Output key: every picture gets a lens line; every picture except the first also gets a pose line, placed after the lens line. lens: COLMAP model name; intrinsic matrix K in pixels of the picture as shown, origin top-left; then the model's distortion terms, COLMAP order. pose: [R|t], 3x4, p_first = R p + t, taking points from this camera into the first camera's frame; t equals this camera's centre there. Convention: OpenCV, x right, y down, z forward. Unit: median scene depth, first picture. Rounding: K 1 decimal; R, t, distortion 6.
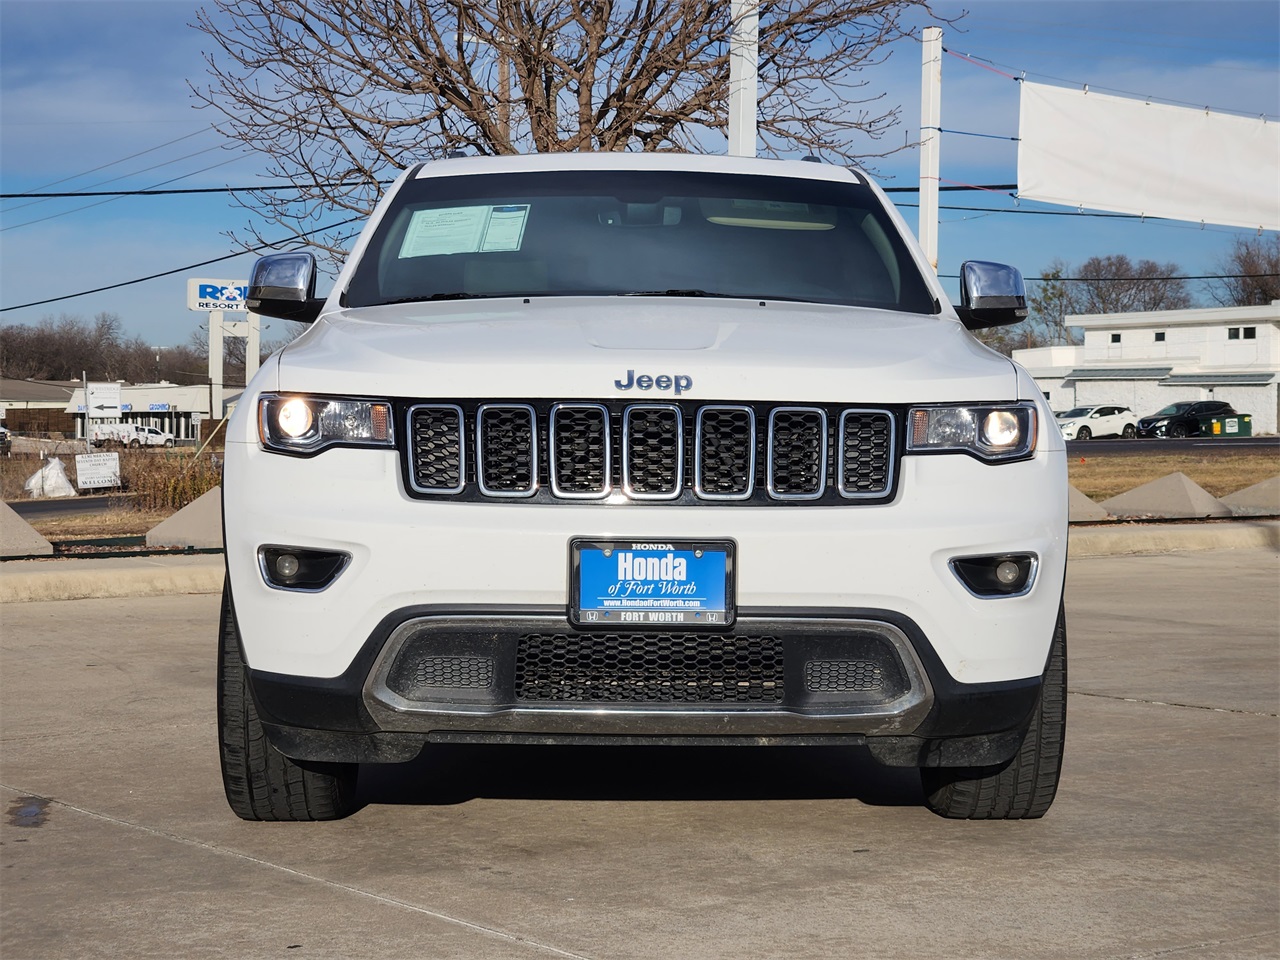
lens RADIAL K [[2252.8, 0, 640.0], [0, 2252.8, 480.0], [0, 0, 1]] dist [-0.285060, 0.077256]
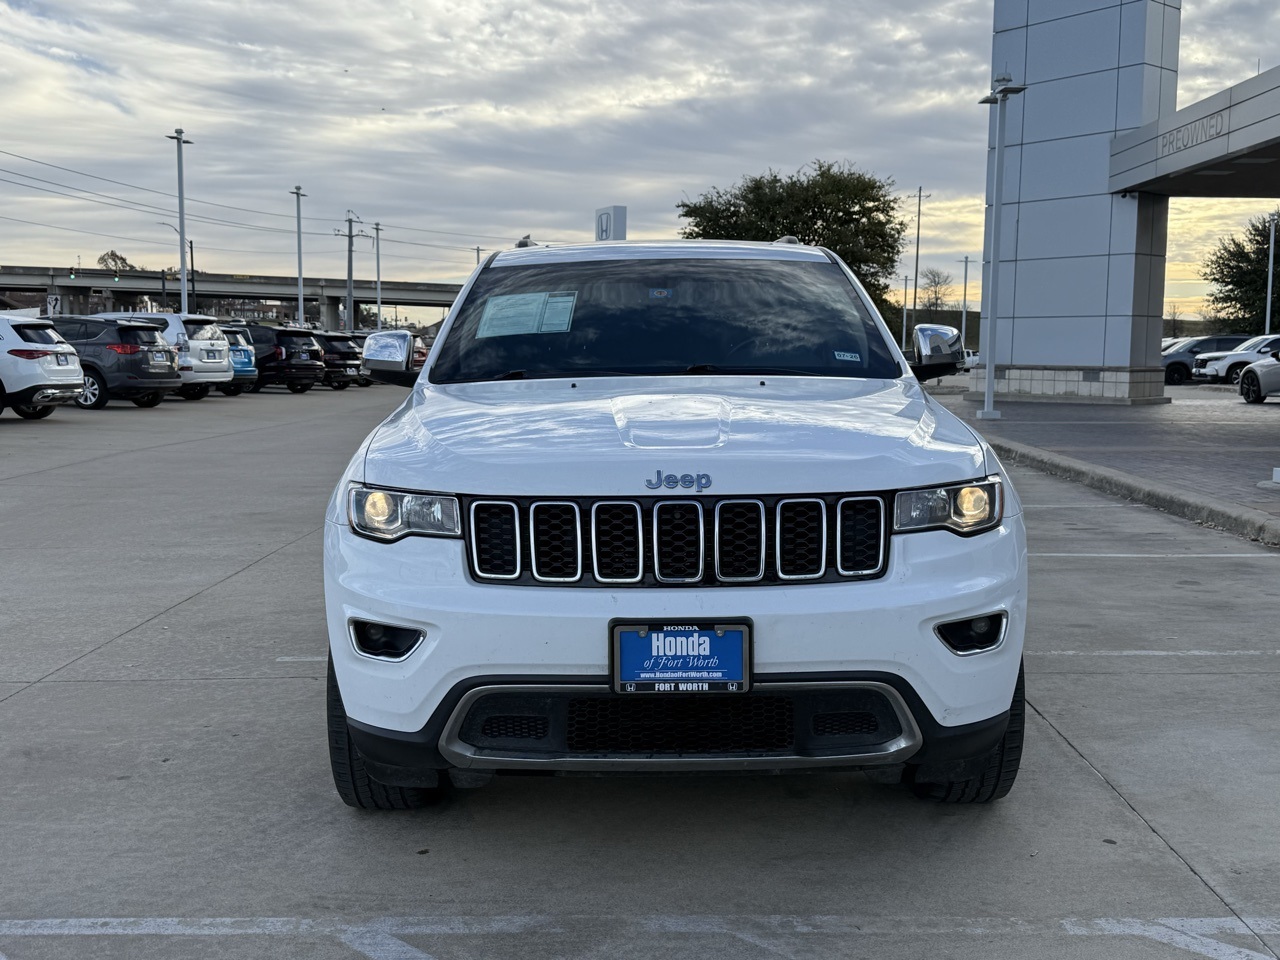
lens RADIAL K [[1360.3, 0, 640.0], [0, 1360.3, 480.0], [0, 0, 1]] dist [0.148031, -0.363096]
pose [[0.999660, -0.018821, -0.018031, -0.001384], [0.020023, 0.997415, 0.069010, -0.093902], [0.016686, -0.069347, 0.997453, 0.288719]]
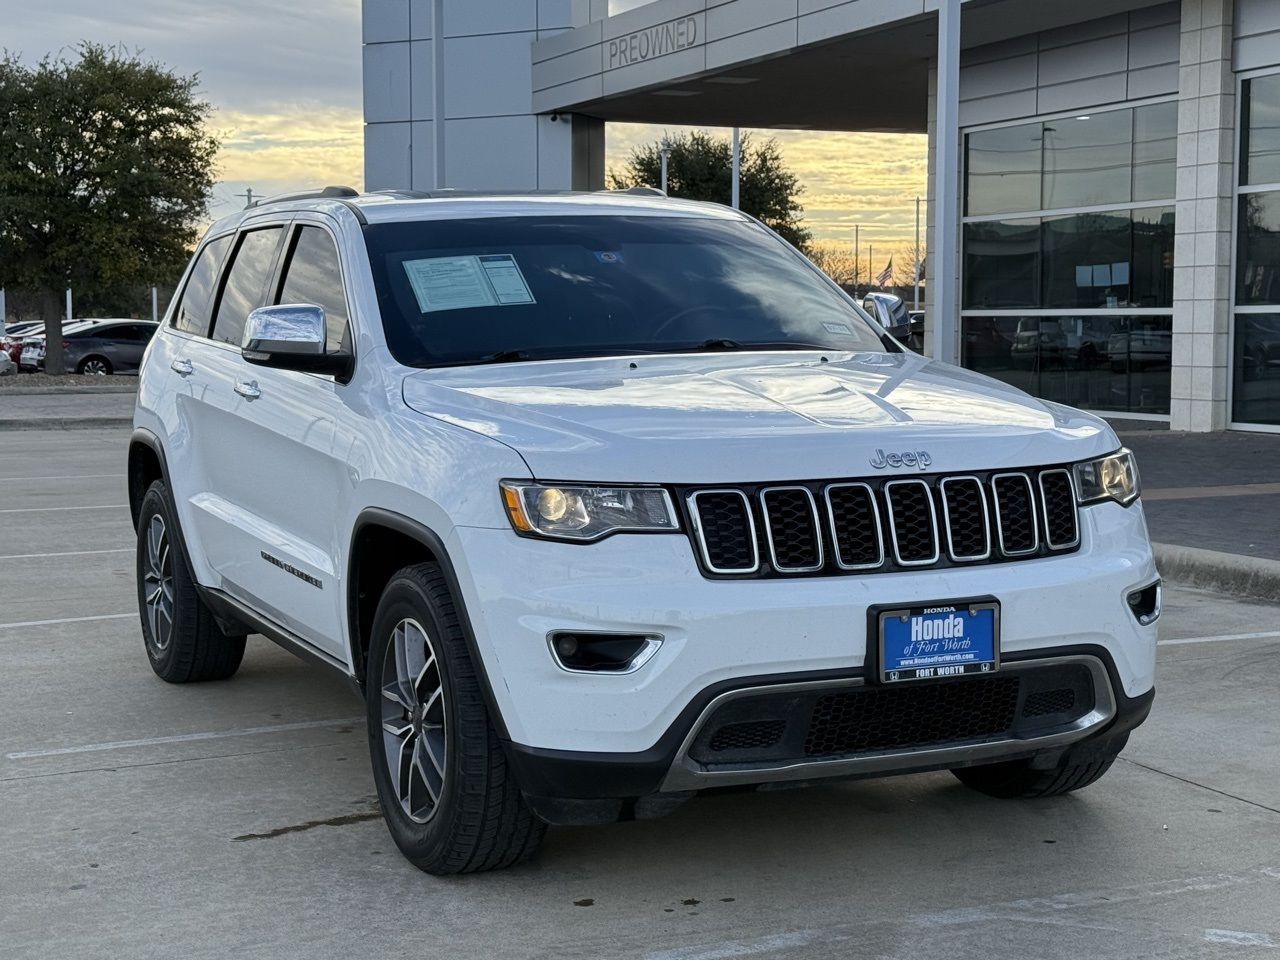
lens RADIAL K [[2012.5, 0, 640.0], [0, 2012.5, 480.0], [0, 0, 1]] dist [0.093427, 0.053911]
pose [[0.922234, -0.058631, 0.382160, -0.500821], [0.037514, 0.997341, 0.062485, -0.101159], [-0.384807, -0.043289, 0.921981, 0.125025]]
